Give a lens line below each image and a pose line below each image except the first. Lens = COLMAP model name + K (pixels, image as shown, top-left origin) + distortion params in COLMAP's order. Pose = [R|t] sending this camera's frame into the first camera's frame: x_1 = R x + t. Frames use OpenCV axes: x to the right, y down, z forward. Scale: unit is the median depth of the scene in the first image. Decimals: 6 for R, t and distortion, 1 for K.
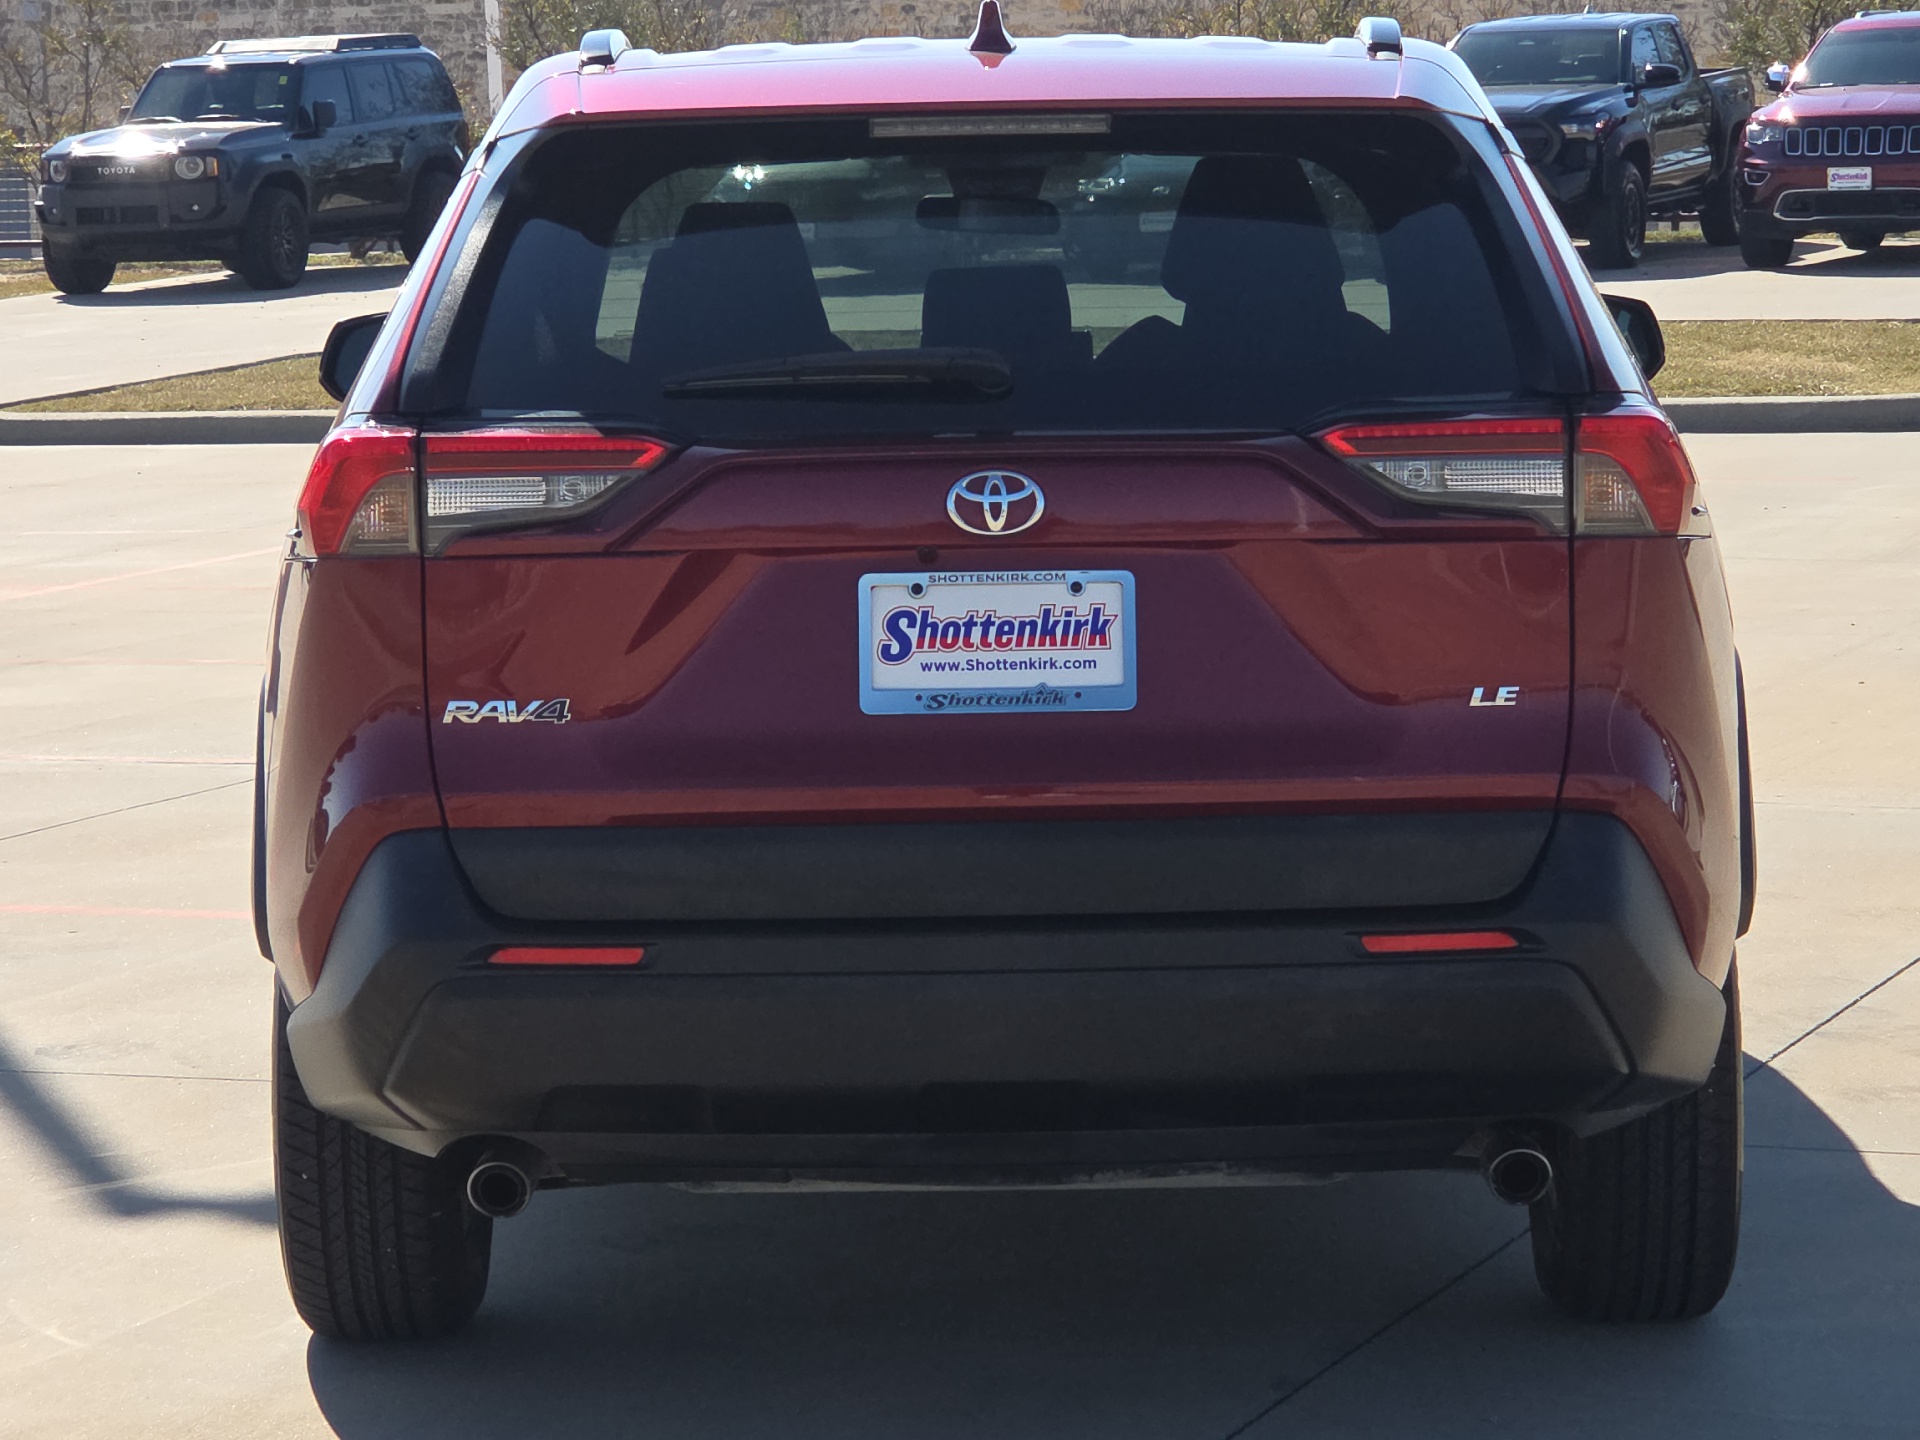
lens RADIAL K [[5090.5, 0, 961.5], [0, 5090.5, 744.3], [0, 0, 1]] dist [-0.708510, 7.377503]
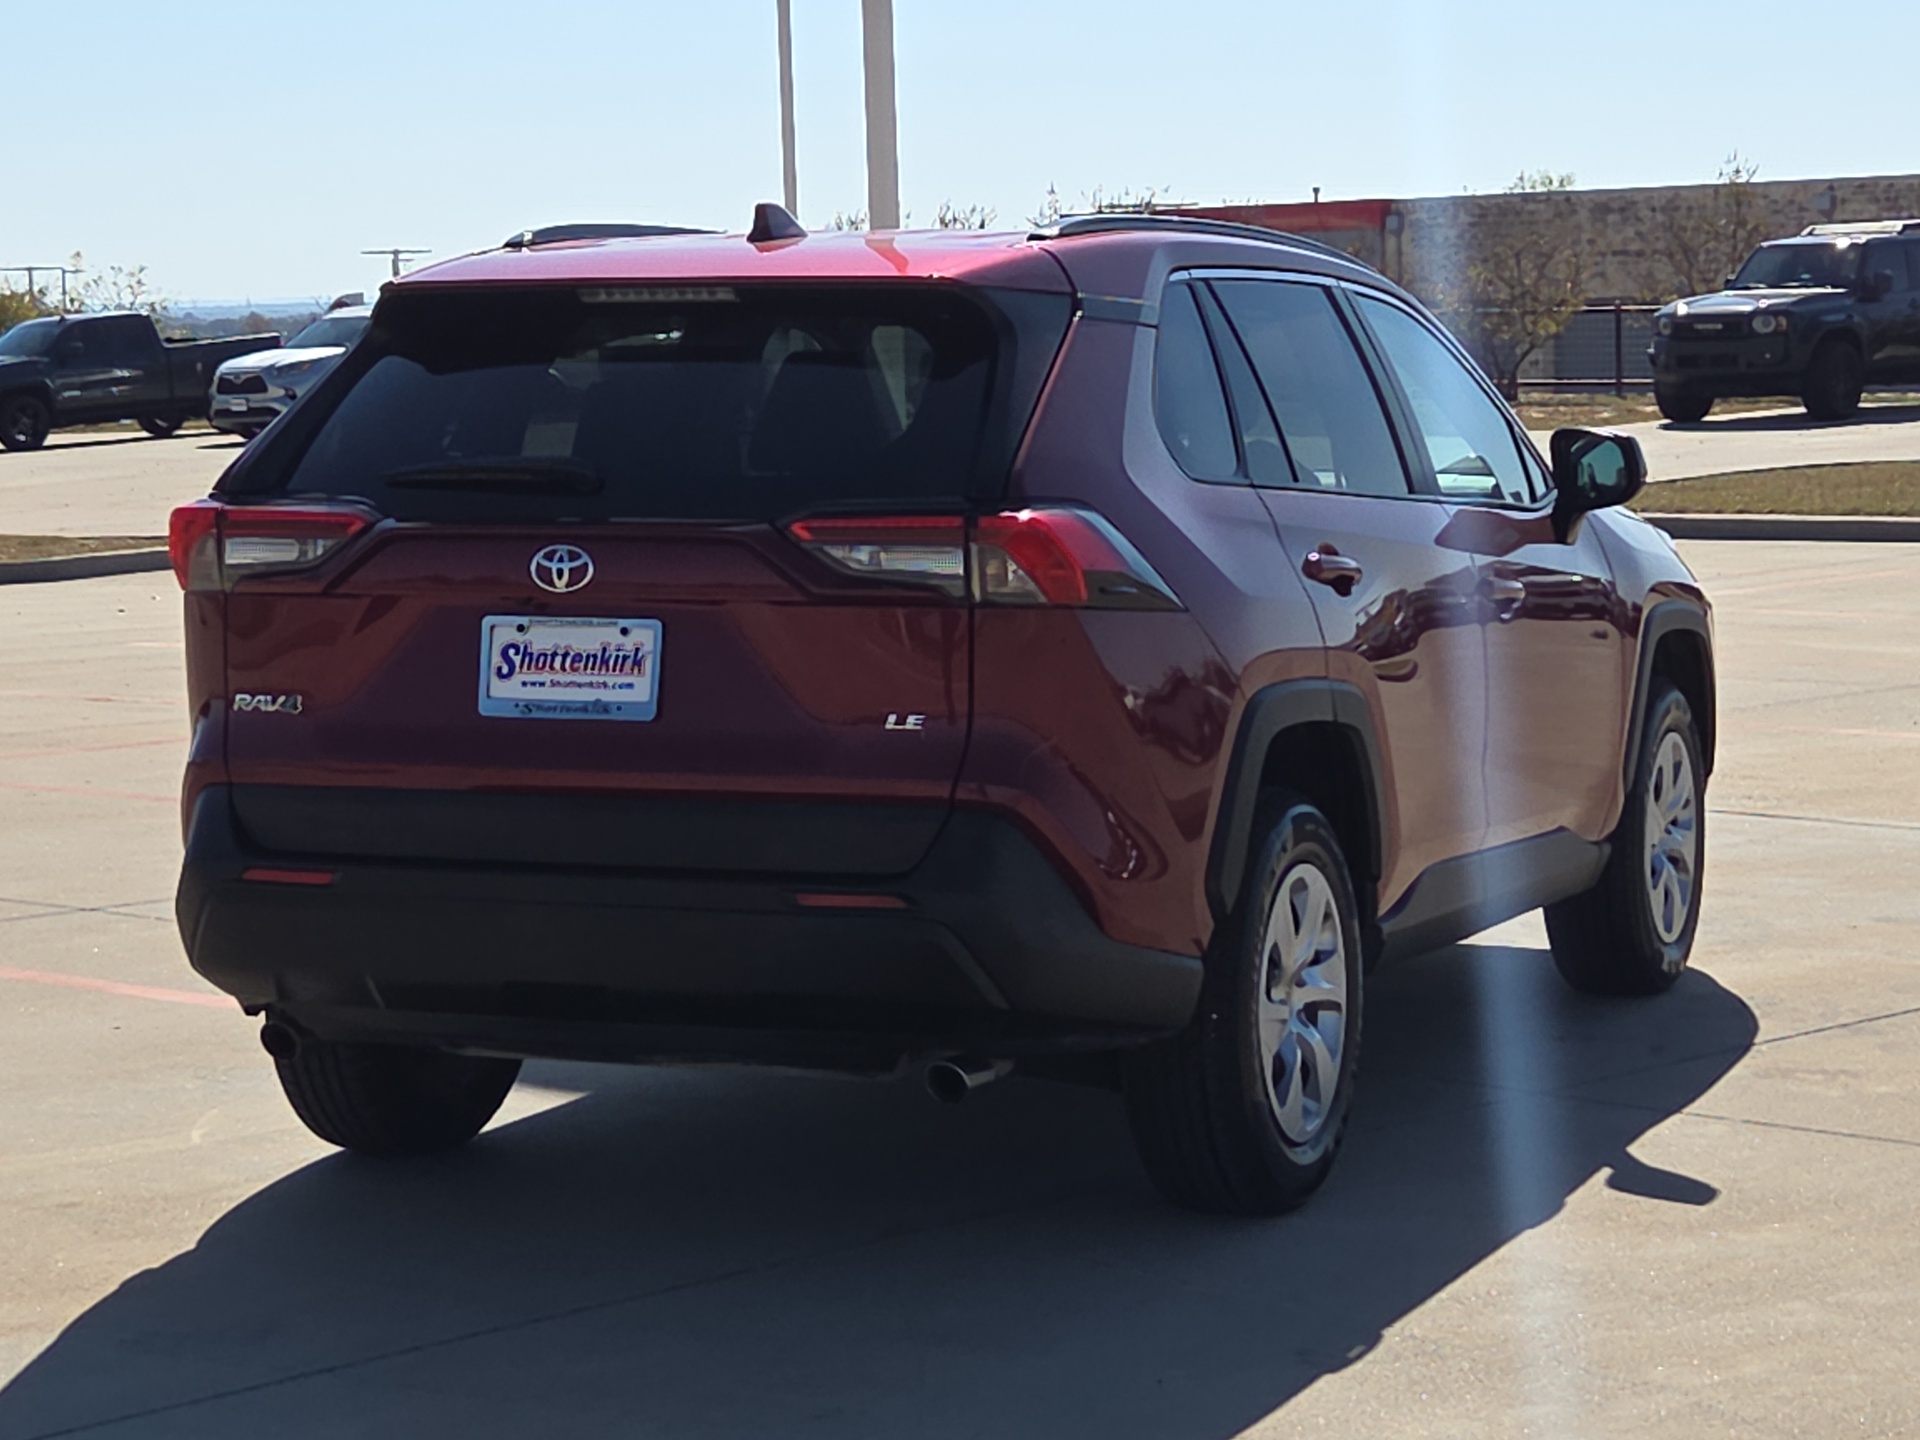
lens RADIAL K [[3784.7, 0, 960.0], [0, 3784.7, 720.0], [0, 0, 1]] dist [0.625826, -4.209663]
pose [[0.932499, 0.042596, -0.358652, 0.483725], [-0.047082, 0.998884, -0.003778, -0.006860], [0.358091, 0.020409, 0.933464, 0.058735]]
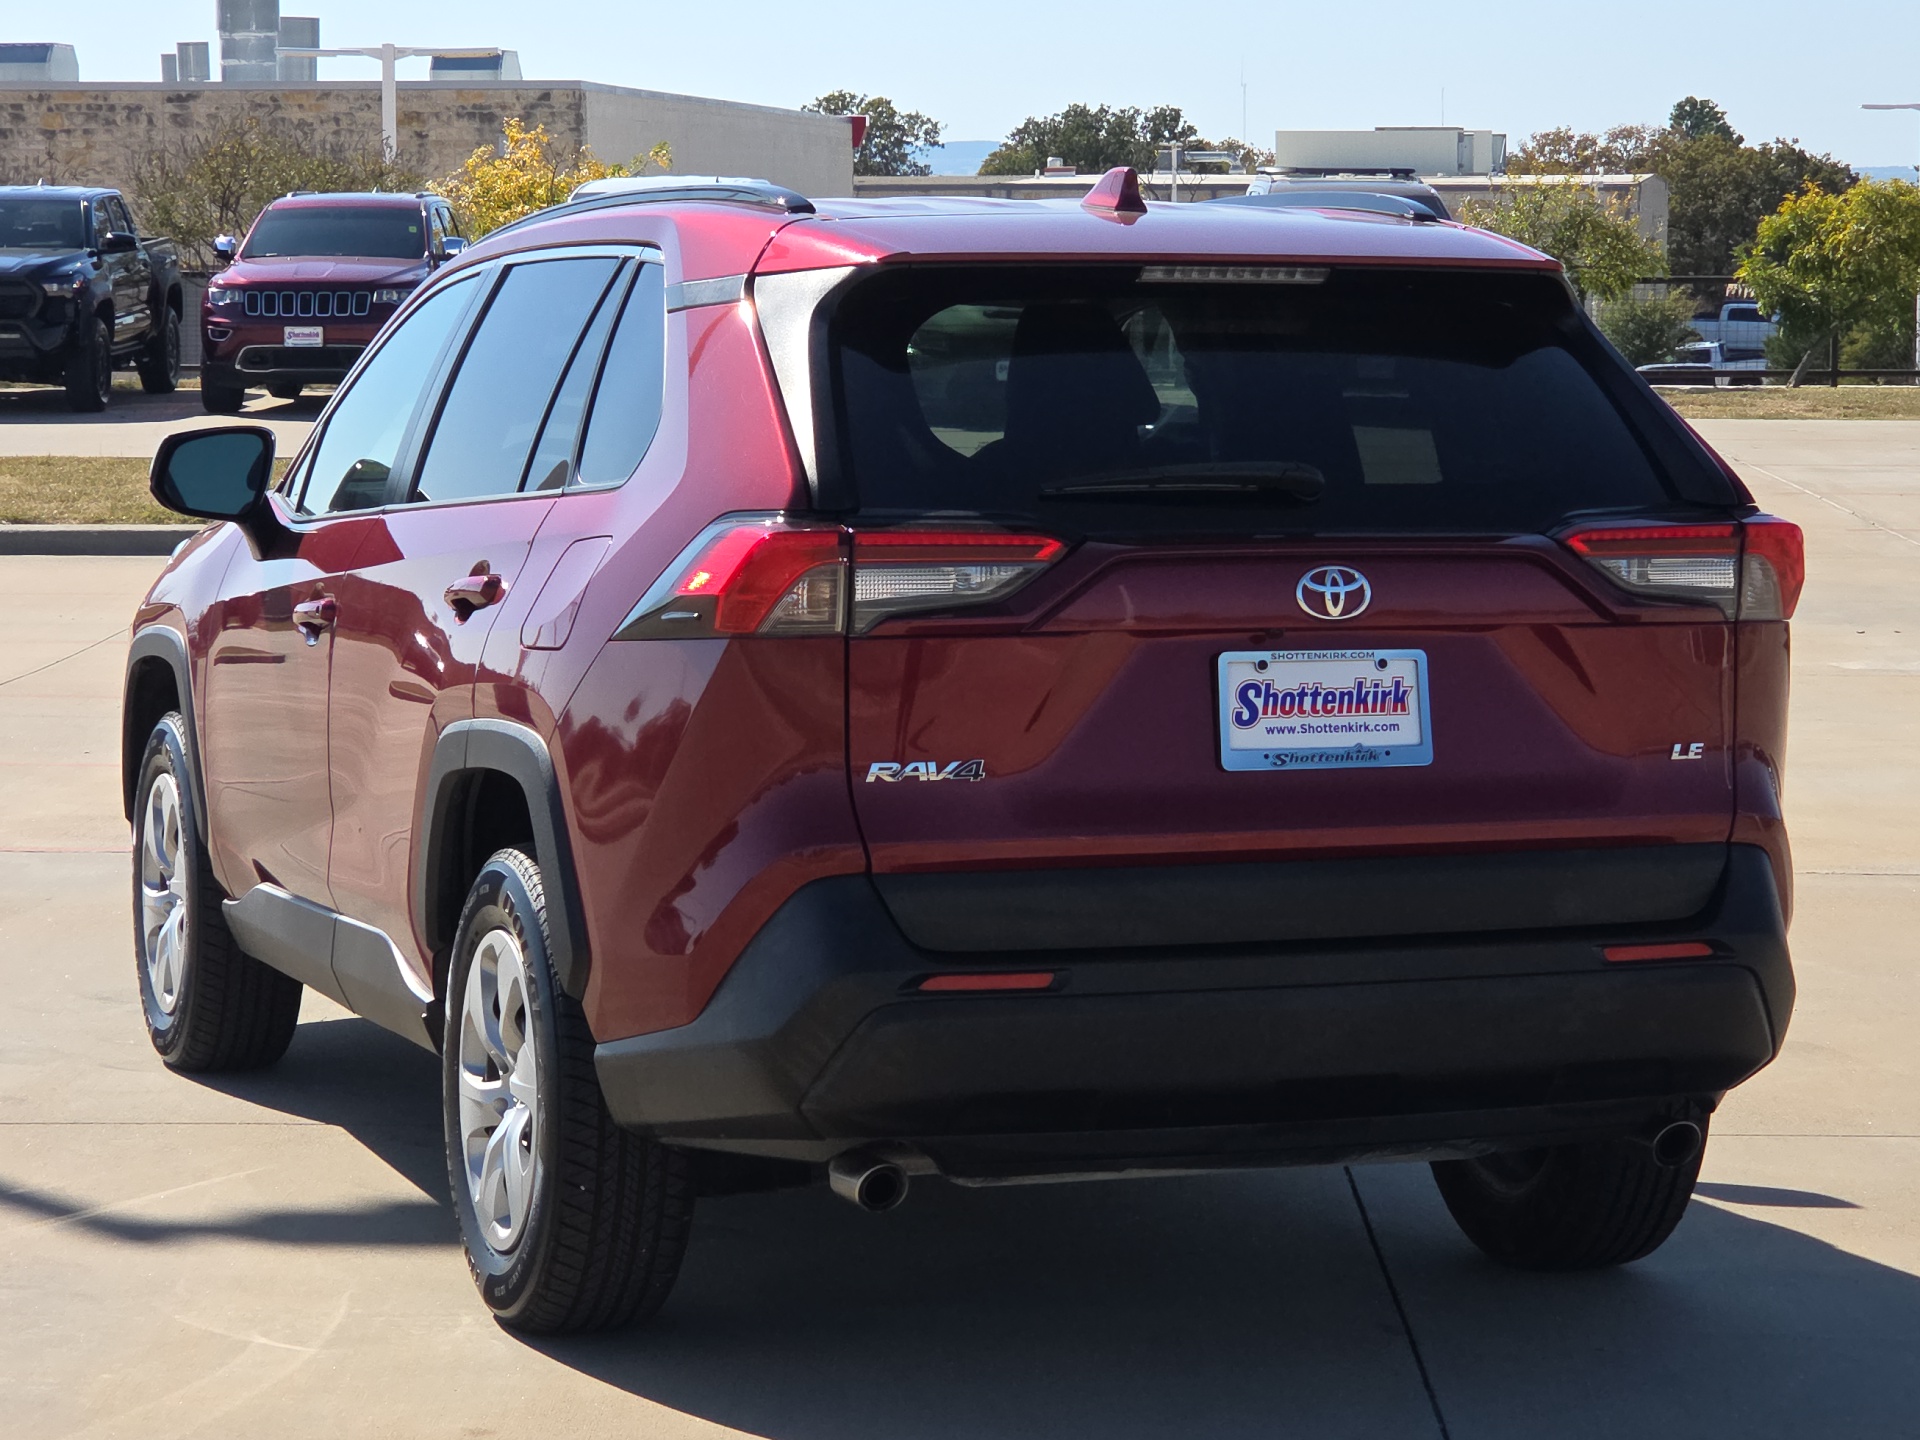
lens RADIAL K [[4392.9, 0, 960.0], [0, 4392.9, 720.0], [0, 0, 1]] dist [-0.066734, 0.444475]
pose [[0.938706, -0.005328, 0.344677, -0.429234], [0.014081, 0.999639, -0.022897, 0.004892], [-0.344431, 0.026347, 0.938442, 0.059542]]
